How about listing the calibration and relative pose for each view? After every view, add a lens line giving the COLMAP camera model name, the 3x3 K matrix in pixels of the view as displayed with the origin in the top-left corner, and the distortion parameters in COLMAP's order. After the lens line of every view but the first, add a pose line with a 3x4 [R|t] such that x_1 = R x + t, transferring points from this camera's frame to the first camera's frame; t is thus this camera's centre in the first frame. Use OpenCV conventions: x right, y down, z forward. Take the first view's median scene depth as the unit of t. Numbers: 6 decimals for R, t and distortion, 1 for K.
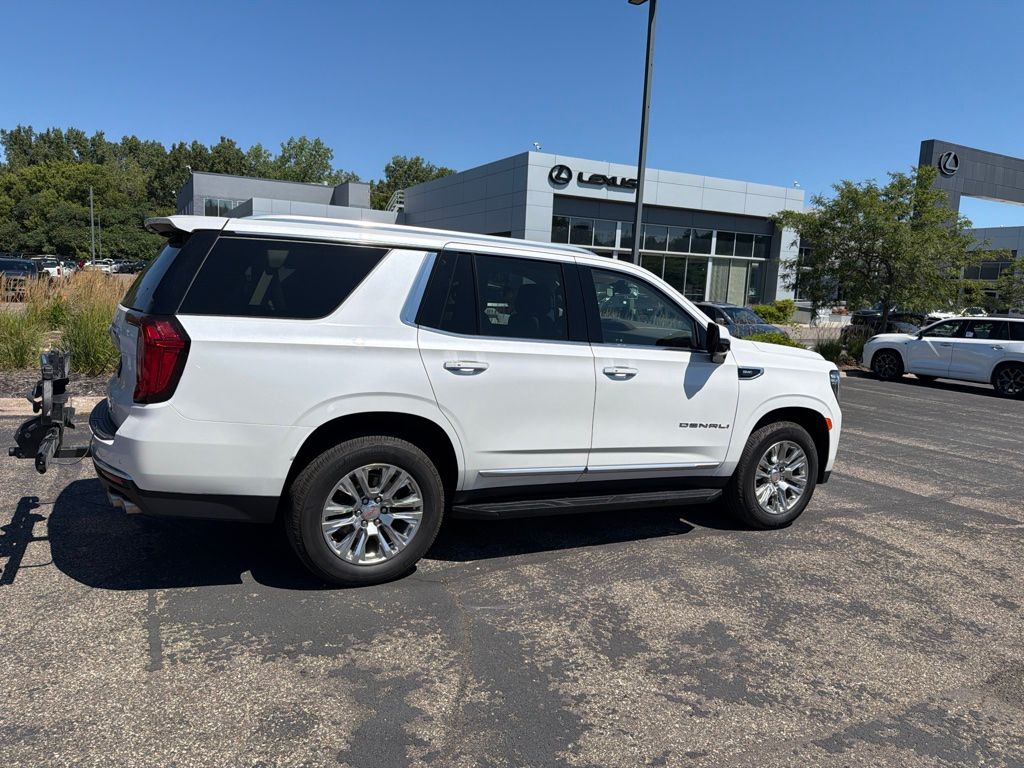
lens RADIAL K [[714.0, 0, 509.8], [0, 714.0, 387.8], [0, 0, 1]] dist [0.058752, -0.080144]
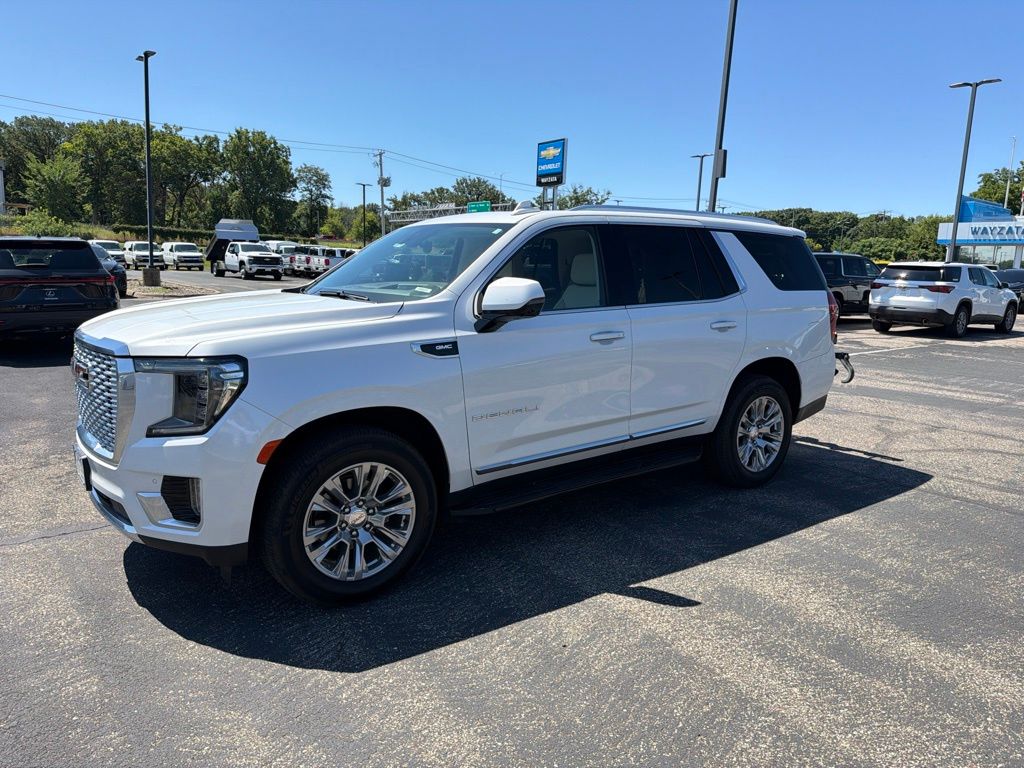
lens RADIAL K [[715.3, 0, 525.6], [0, 715.3, 395.7], [0, 0, 1]] dist [0.070301, -0.099265]
pose [[-0.980066, -0.051231, -0.191956, 0.225129], [-0.107198, 0.949830, 0.293822, -0.274315], [0.167272, 0.308543, -0.936387, 2.243525]]
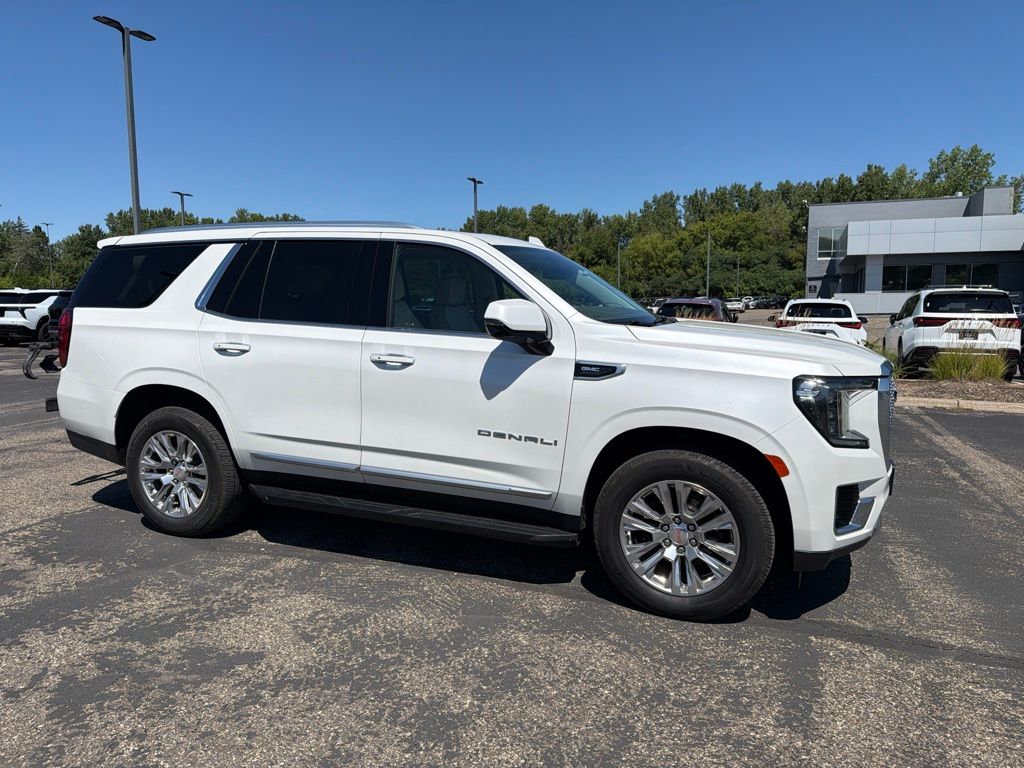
lens RADIAL K [[711.1, 0, 507.4], [0, 711.1, 383.7], [0, 0, 1]] dist [0.053418, -0.070198]
pose [[0.652020, 0.031068, -0.757565, 0.891504], [-0.069943, 0.997364, -0.019297, 0.012873], [0.754969, 0.065568, 0.652474, 0.547191]]
